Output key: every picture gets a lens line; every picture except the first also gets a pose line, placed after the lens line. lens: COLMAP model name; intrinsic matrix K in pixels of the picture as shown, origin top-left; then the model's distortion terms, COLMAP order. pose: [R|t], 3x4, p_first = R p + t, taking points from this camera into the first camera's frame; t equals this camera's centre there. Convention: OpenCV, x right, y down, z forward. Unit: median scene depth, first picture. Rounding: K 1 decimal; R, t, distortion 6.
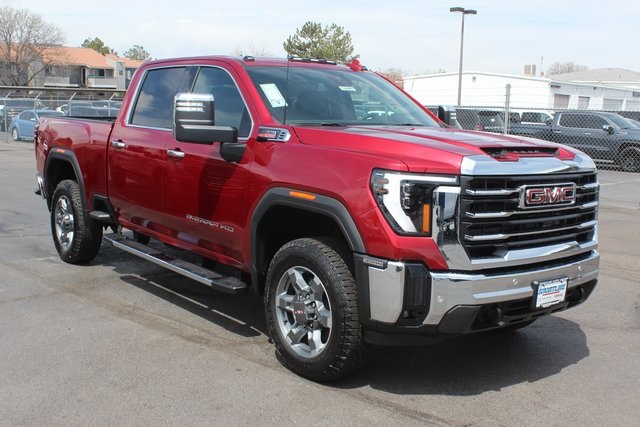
lens RADIAL K [[761.0, 0, 320.0], [0, 761.0, 213.5], [0, 0, 1]] dist [-0.142532, 0.015173]
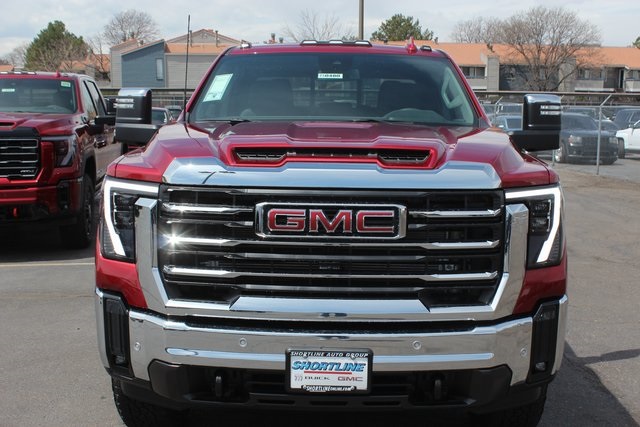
lens RADIAL K [[830.7, 0, 311.5], [0, 830.7, 211.6], [0, 0, 1]] dist [-0.025100, -0.033477]
pose [[0.765561, 0.056951, -0.640837, 0.655627], [-0.073365, 0.997305, 0.000987, -0.027941], [0.639166, 0.046259, 0.767676, 0.379434]]
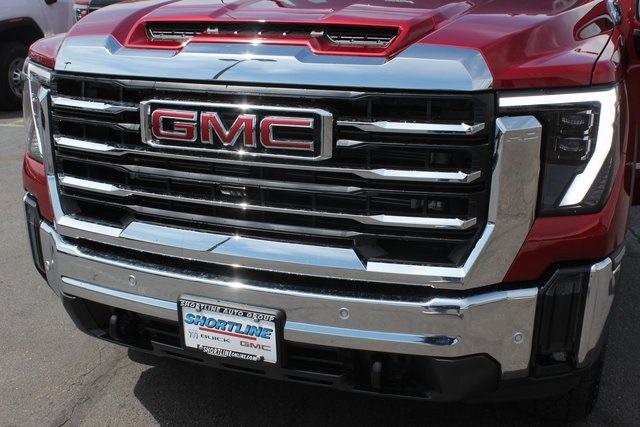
lens RADIAL K [[723.8, 0, 320.0], [0, 723.8, 213.5], [0, 0, 1]] dist [0.001344, 0.000703]
pose [[0.520767, 0.217579, -0.825506, 0.618391], [-0.103882, 0.975941, 0.191696, -0.056184], [0.847355, -0.014074, 0.530841, 0.703920]]
